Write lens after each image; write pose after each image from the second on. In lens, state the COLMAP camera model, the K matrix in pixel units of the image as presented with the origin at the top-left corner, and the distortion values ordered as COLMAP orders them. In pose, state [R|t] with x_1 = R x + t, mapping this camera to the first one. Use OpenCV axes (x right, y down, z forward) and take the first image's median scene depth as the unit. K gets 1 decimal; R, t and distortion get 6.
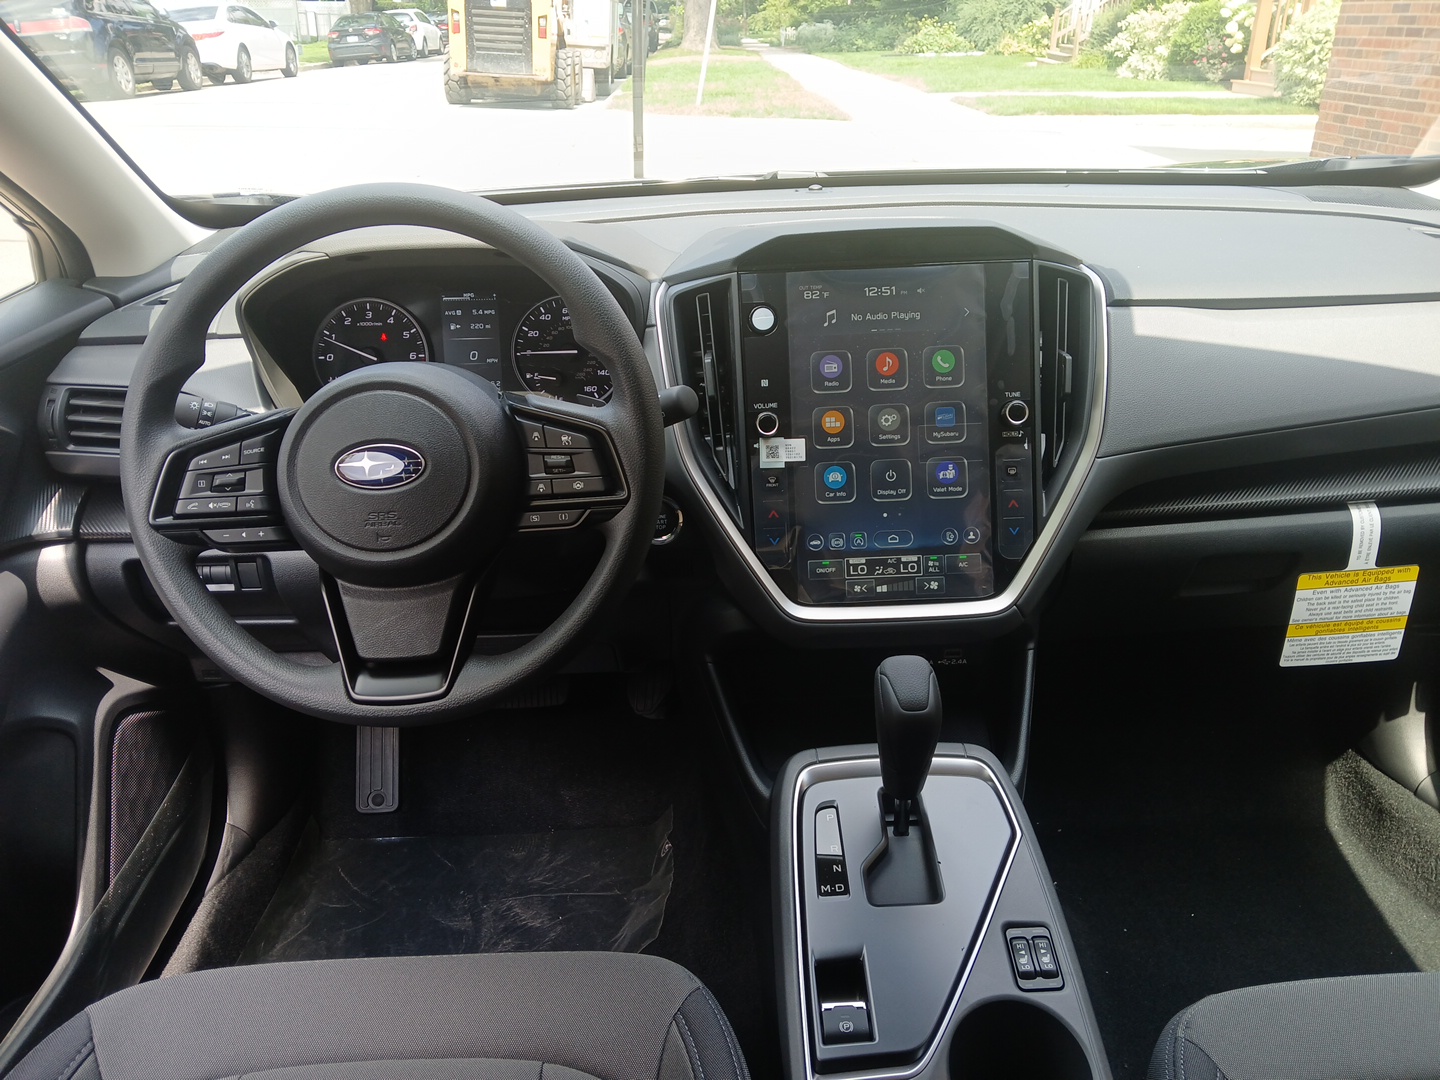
lens RADIAL K [[946.5, 0, 720.0], [0, 946.5, 540.0], [0, 0, 1]] dist [0.006288, -0.109766]
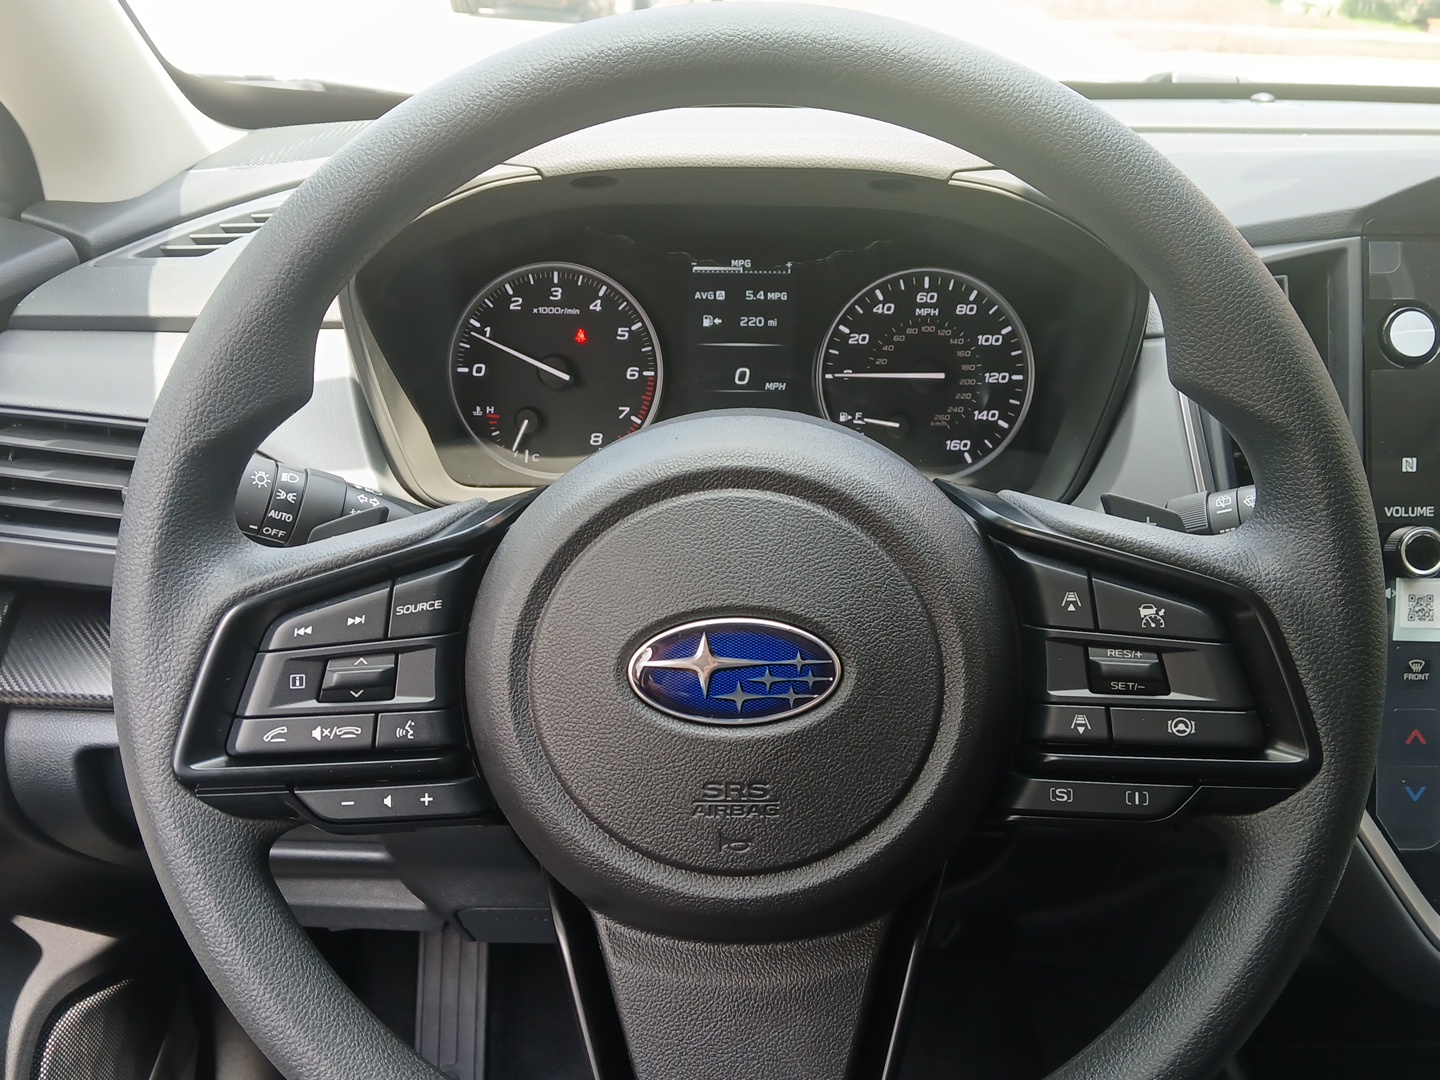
lens RADIAL K [[1228.6, 0, 720.0], [0, 1228.6, 540.0], [0, 0, 1]] dist [0.073863, -0.226728]
pose [[0.997349, 0.041207, -0.059969, -0.318198], [-0.043049, 0.998630, -0.029742, -0.113308], [0.058661, 0.032245, 0.997757, 0.430035]]
